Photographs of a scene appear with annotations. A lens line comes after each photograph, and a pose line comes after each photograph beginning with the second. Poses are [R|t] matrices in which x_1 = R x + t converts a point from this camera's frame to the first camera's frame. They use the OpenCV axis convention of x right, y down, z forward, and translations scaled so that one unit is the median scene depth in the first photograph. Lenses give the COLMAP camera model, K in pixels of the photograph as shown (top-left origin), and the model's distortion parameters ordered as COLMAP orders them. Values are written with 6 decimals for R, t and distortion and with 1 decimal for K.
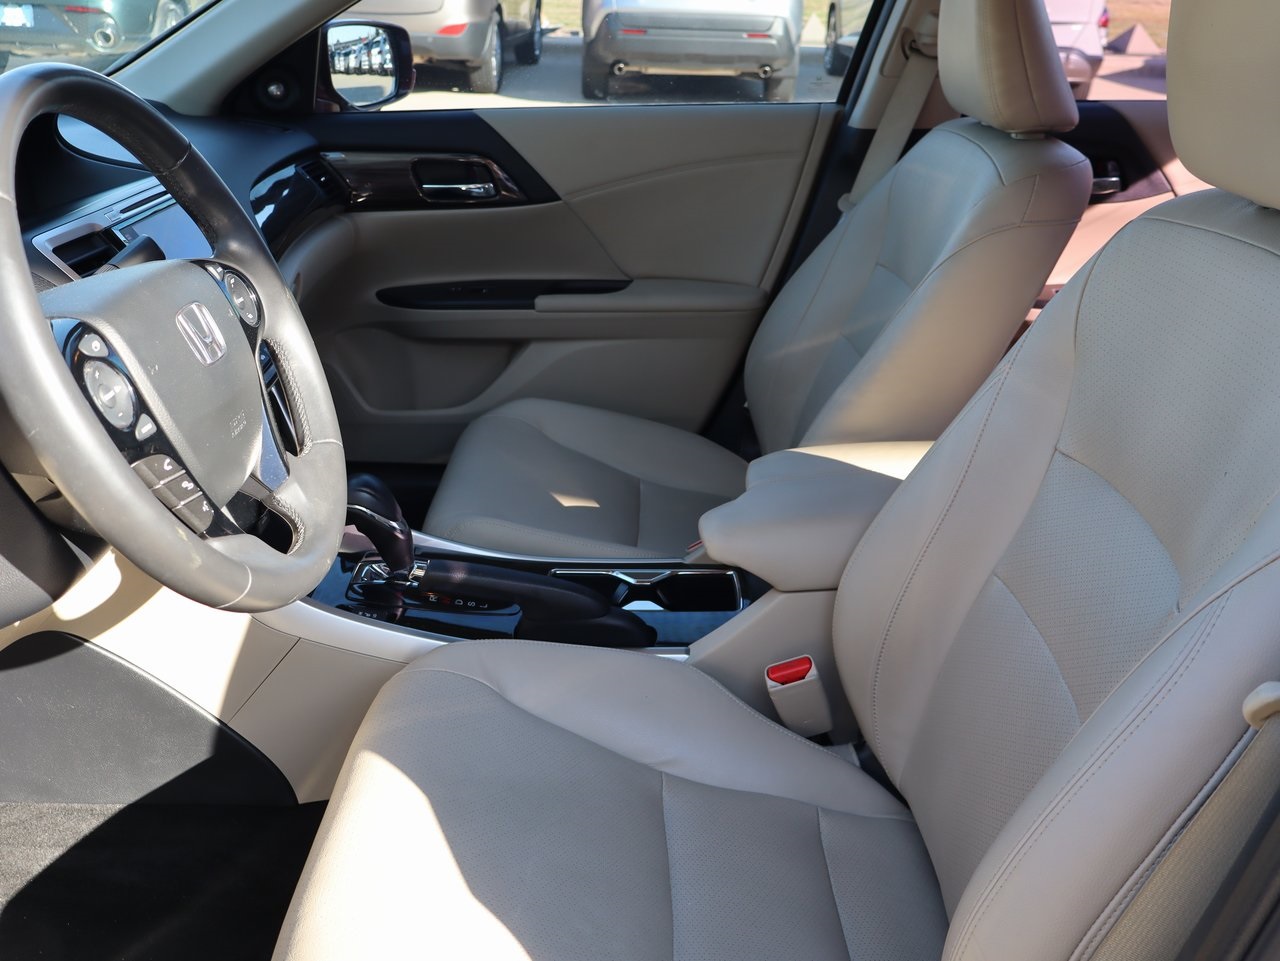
lens RADIAL K [[1188.2, 0, 640.0], [0, 1188.2, 480.5], [0, 0, 1]] dist [-0.024057, -0.004078]
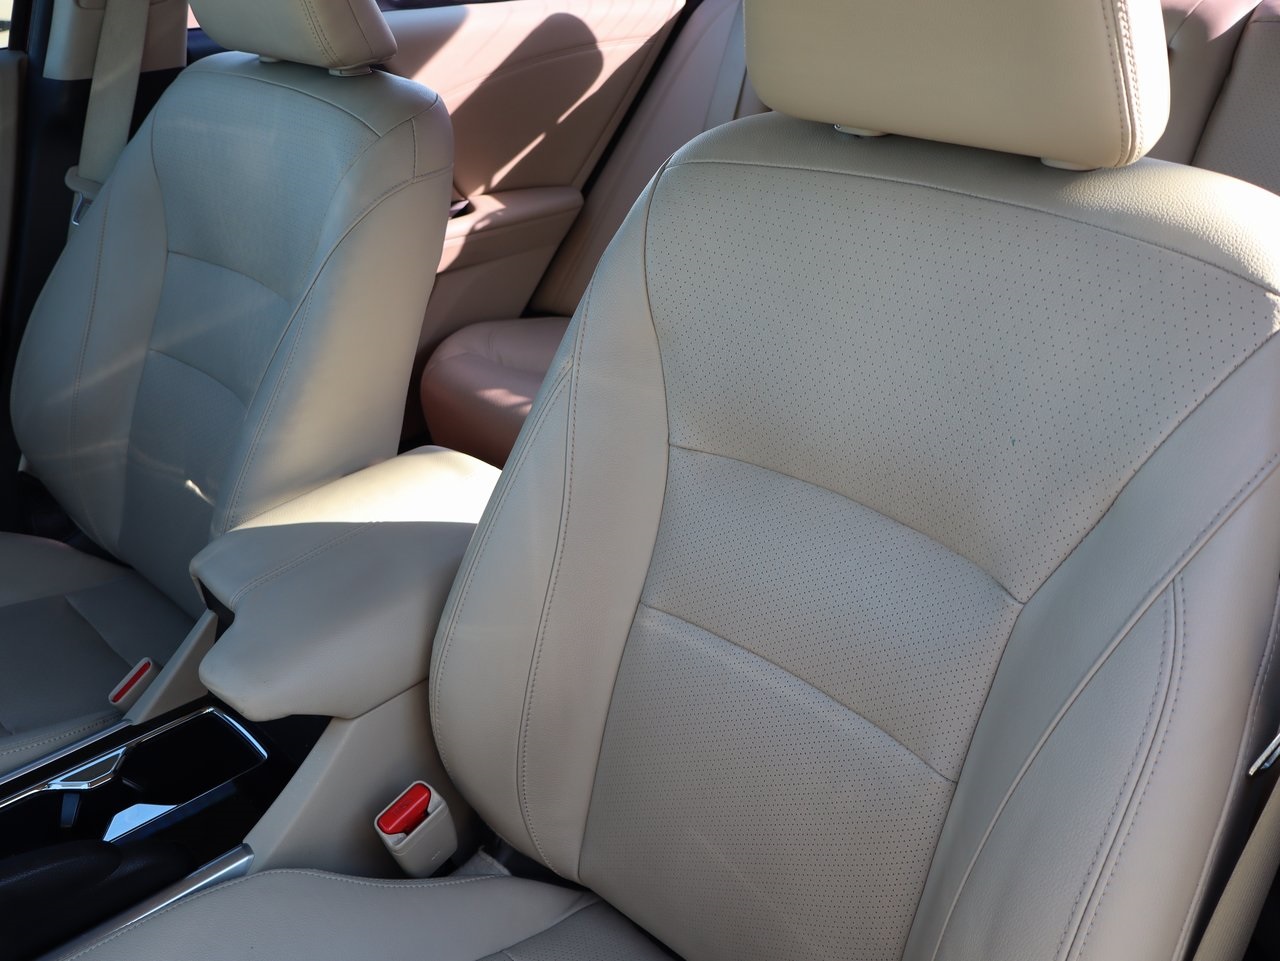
lens RADIAL K [[1188.2, 0, 640.0], [0, 1188.2, 480.5], [0, 0, 1]] dist [-0.024057, -0.004078]
pose [[0.703070, -0.315217, 0.637441, -0.165160], [0.268571, 0.947703, 0.172421, -0.117393], [-0.658454, 0.049974, 0.750960, 0.278605]]
